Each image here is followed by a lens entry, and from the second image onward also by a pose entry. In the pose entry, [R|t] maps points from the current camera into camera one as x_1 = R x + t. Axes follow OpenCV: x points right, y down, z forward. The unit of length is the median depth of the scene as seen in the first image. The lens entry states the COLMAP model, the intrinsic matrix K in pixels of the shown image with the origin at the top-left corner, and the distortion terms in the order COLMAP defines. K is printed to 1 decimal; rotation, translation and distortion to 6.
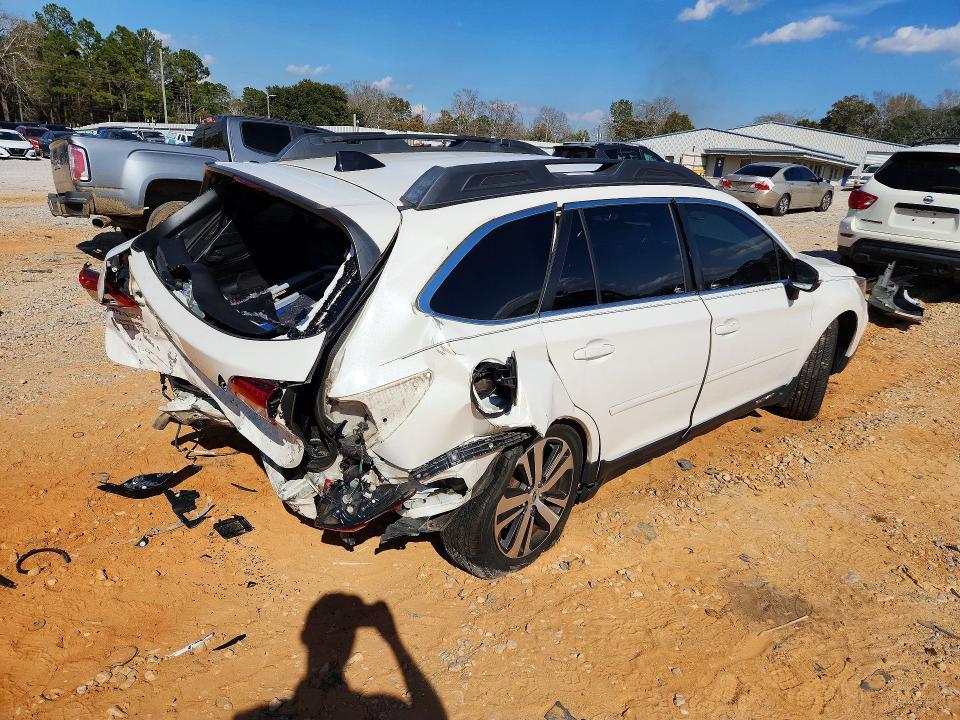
lens RADIAL K [[692.6, 0, 479.8], [0, 692.6, 362.3], [0, 0, 1]] dist [0.035101, -0.022476]
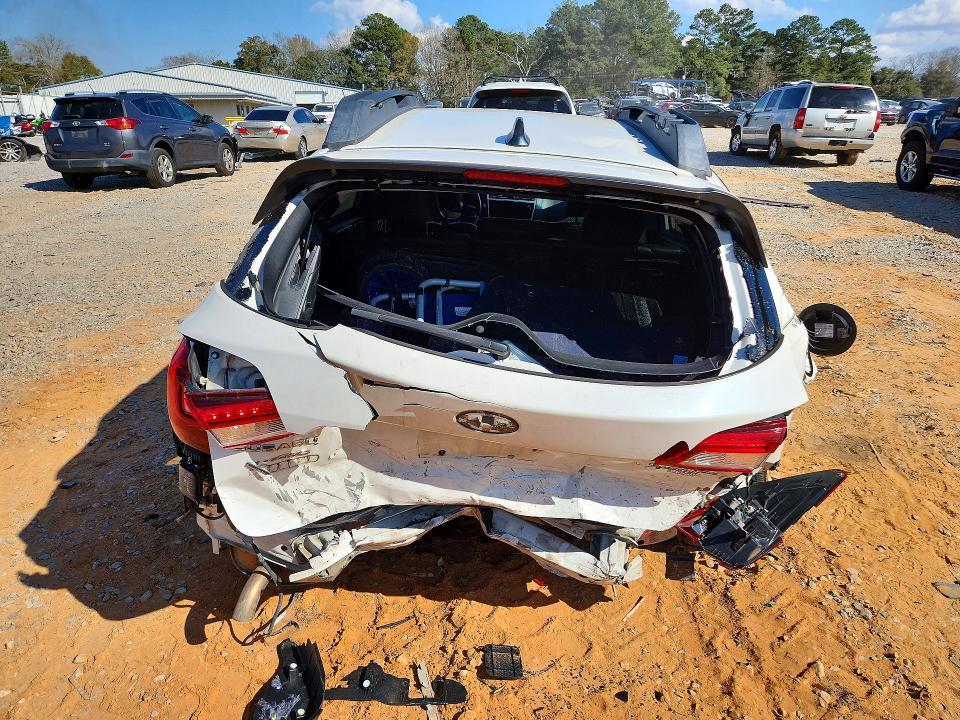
lens RADIAL K [[692.6, 0, 479.7], [0, 692.6, 356.8], [0, 0, 1]] dist [0.035101, -0.022476]
pose [[0.662903, -0.308767, 0.682072, -0.181199], [0.261906, 0.949077, 0.175092, -0.046092], [-0.701402, 0.062569, 0.710014, 0.115535]]
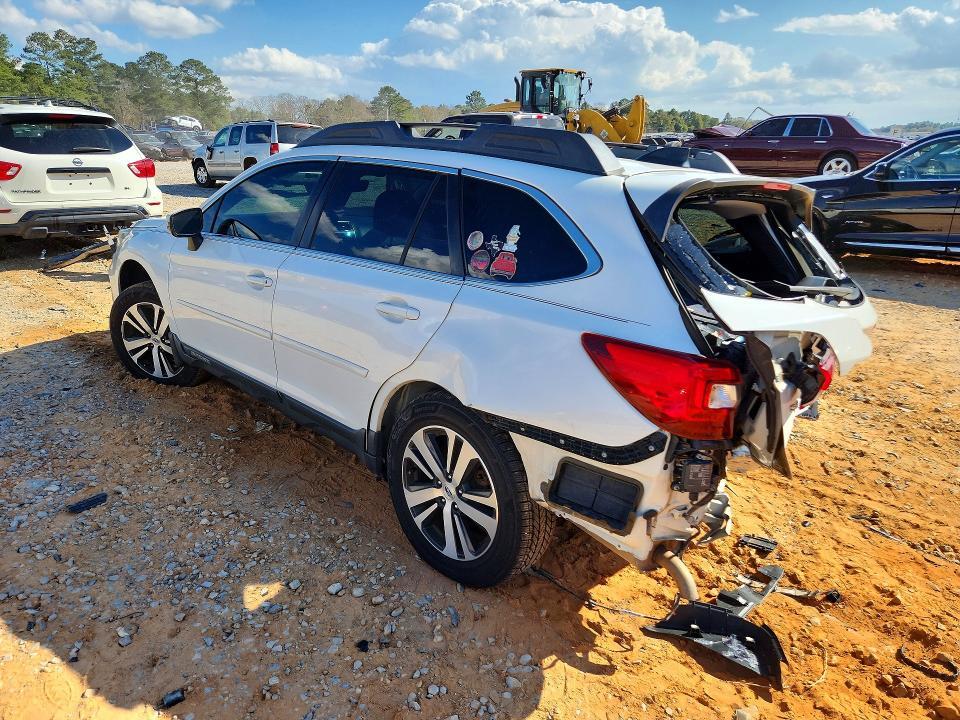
lens RADIAL K [[692.6, 0, 481.9], [0, 692.6, 368.5], [0, 0, 1]] dist [0.035101, -0.022476]
pose [[-0.166056, -0.360590, 0.917824, -0.257239], [0.279346, 0.875419, 0.394471, -0.109049], [-0.945723, 0.321895, -0.044639, 0.310705]]
